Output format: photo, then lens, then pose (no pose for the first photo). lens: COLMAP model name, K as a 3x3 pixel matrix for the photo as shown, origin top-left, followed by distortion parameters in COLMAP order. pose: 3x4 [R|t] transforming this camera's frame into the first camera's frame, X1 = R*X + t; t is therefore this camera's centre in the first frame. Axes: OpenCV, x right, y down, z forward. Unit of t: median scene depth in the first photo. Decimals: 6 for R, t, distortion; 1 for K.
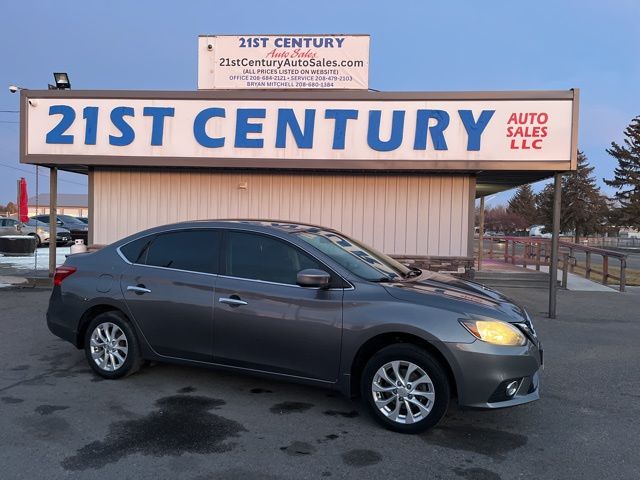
lens RADIAL K [[485.4, 0, 314.0], [0, 485.4, 246.3], [0, 0, 1]] dist [0.070623, -0.097667]
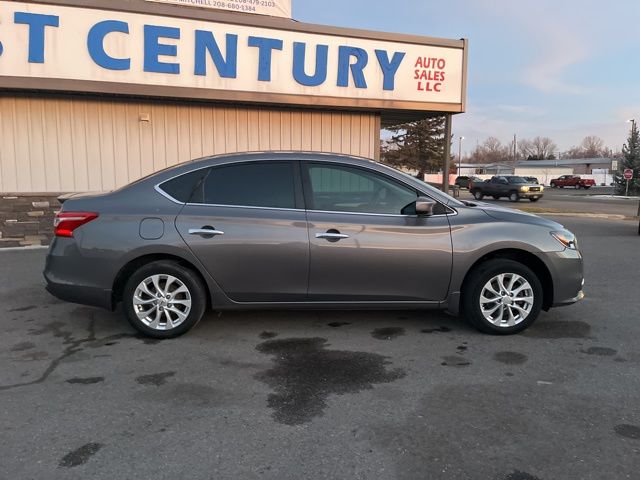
lens RADIAL K [[485.9, 0, 322.9], [0, 485.9, 238.8], [0, 0, 1]] dist [0.075862, -0.103231]
pose [[0.904028, -0.077322, 0.420422, -0.283104], [0.034954, 0.993583, 0.107573, 0.007682], [-0.426042, -0.082553, 0.900929, 0.069175]]
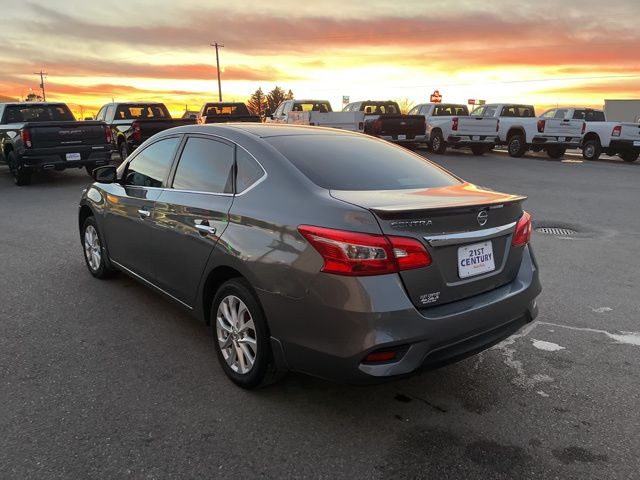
lens RADIAL K [[484.7, 0, 315.1], [0, 484.7, 238.3], [0, 0, 1]] dist [0.074107, -0.100610]
pose [[-0.888771, -0.126232, 0.440626, -0.336030], [-0.014968, 0.968809, 0.247357, -0.043597], [-0.458107, 0.213249, -0.862939, 0.988600]]
